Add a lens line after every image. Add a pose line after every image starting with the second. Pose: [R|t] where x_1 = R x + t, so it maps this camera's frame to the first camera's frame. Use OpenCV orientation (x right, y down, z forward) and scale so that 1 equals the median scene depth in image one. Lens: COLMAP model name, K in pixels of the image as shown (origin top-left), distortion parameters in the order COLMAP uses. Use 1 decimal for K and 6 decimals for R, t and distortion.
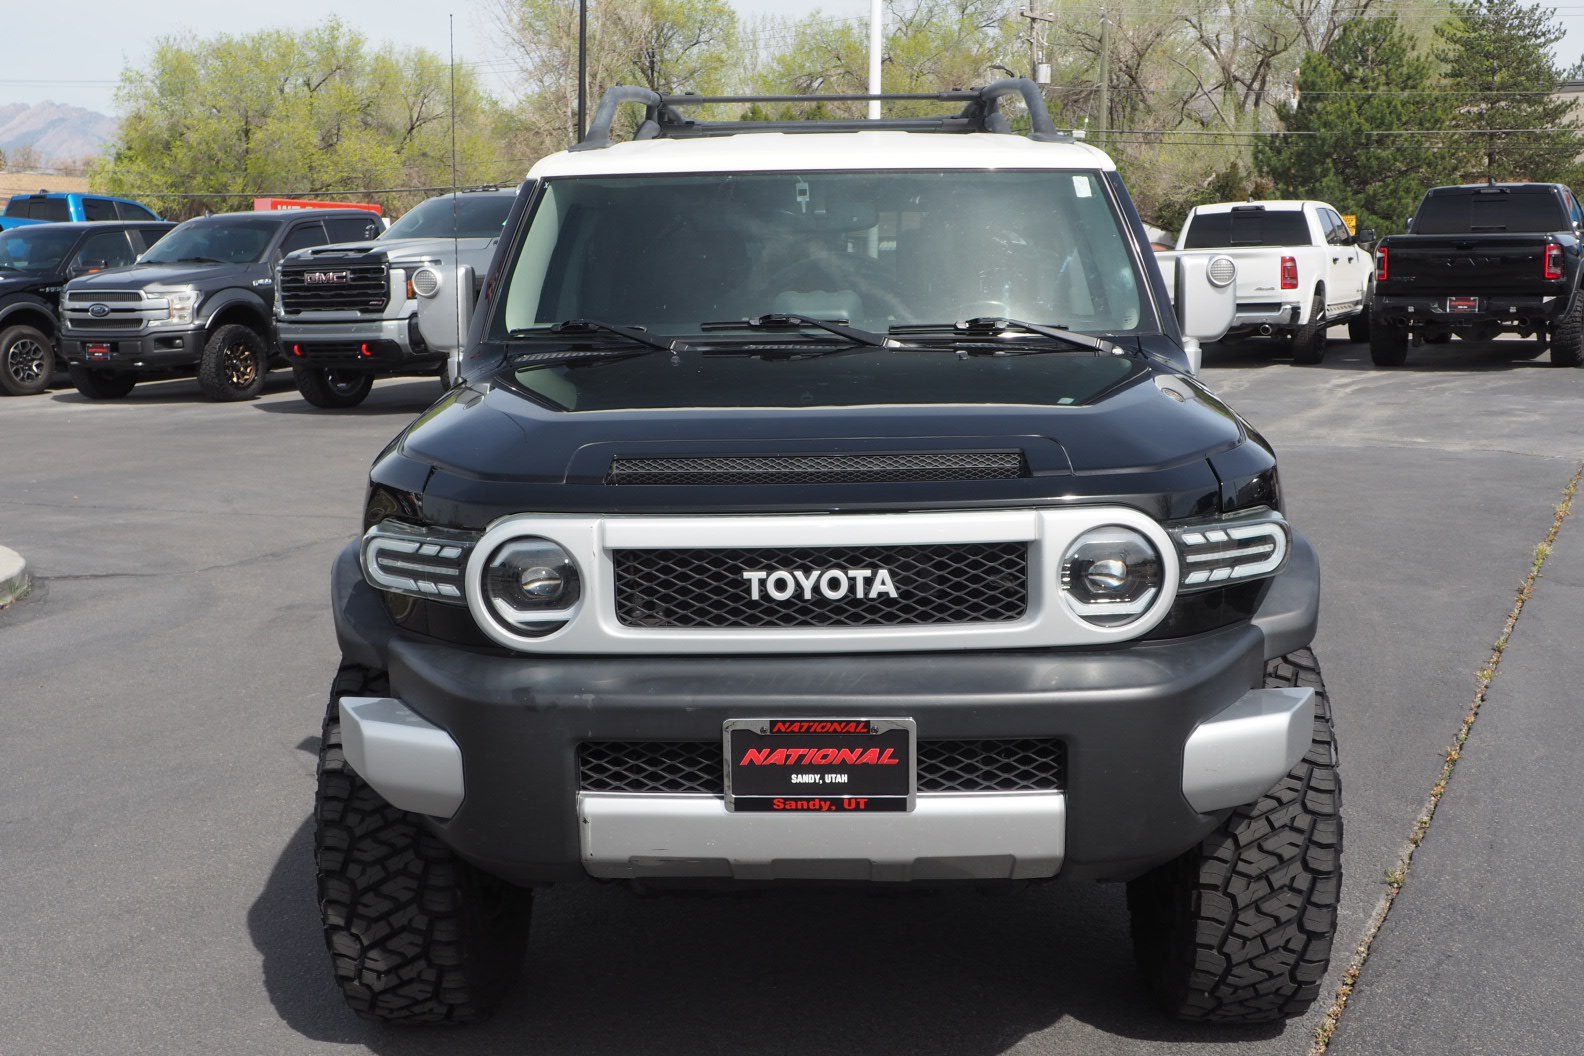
lens RADIAL K [[1829.6, 0, 783.6], [0, 1829.6, 529.7], [0, 0, 1]] dist [0.000537, -0.010822]
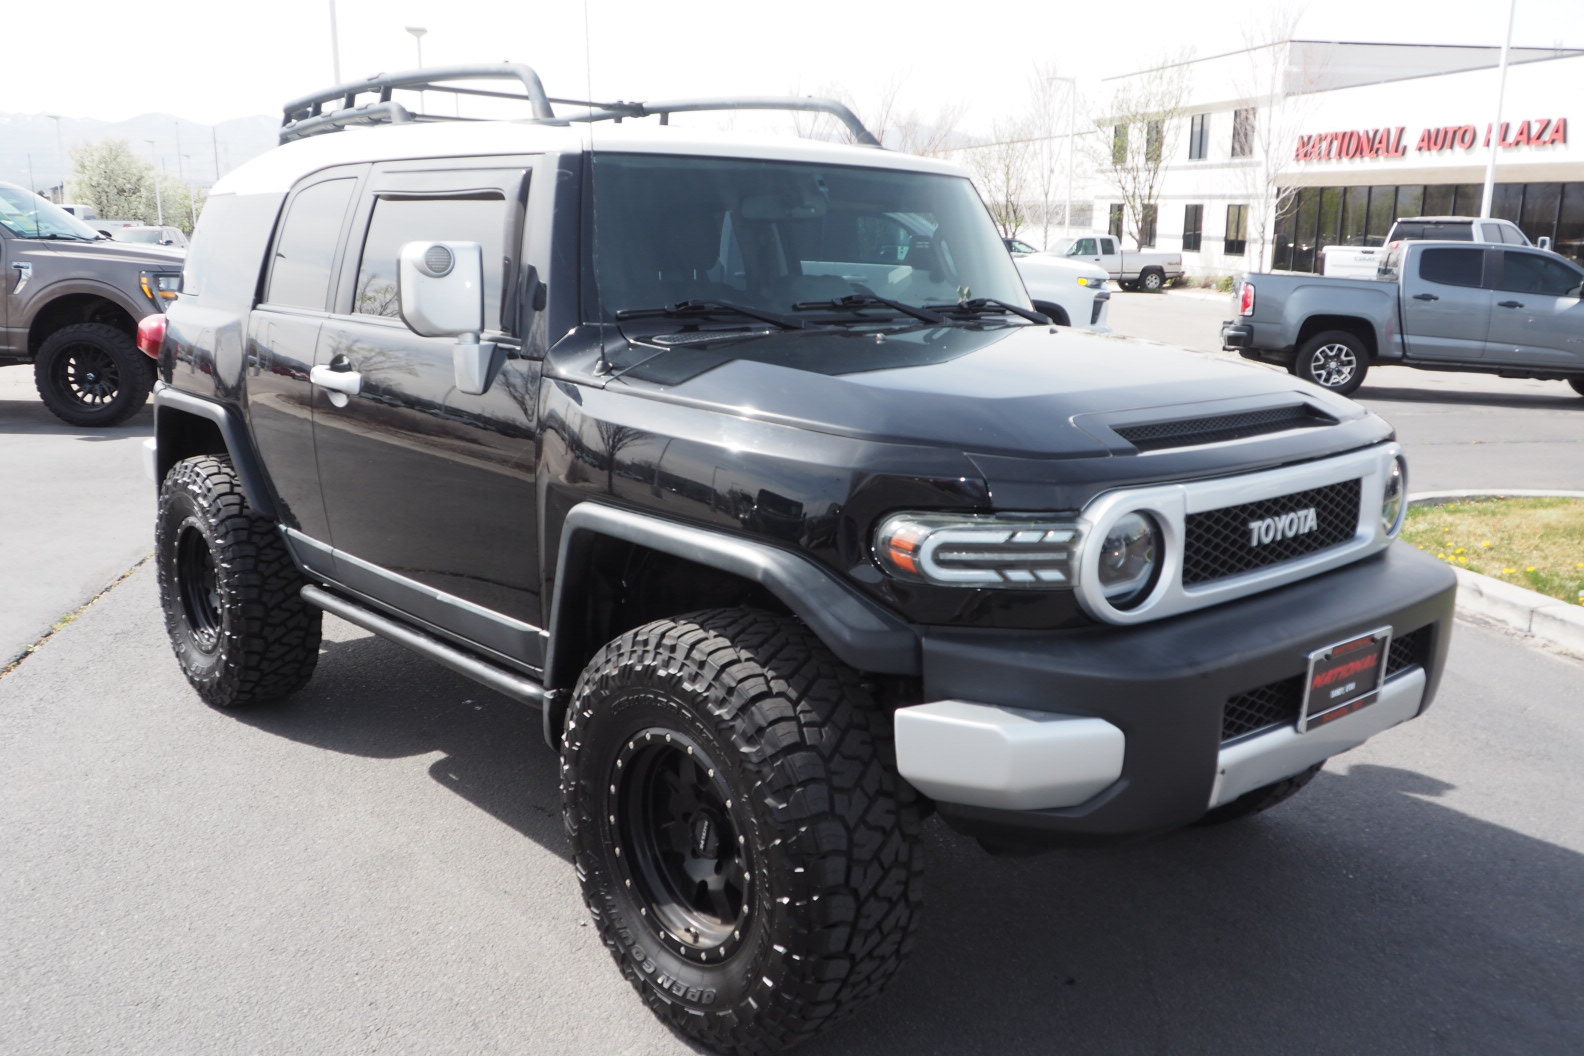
lens RADIAL K [[1384.4, 0, 791.8], [0, 1384.4, 499.2], [0, 0, 1]] dist [-0.020102, -0.006728]
pose [[0.734334, -0.095889, 0.671981, -0.793395], [0.082302, 0.995246, 0.052079, -0.058512], [-0.673780, 0.017062, 0.738735, 0.561883]]
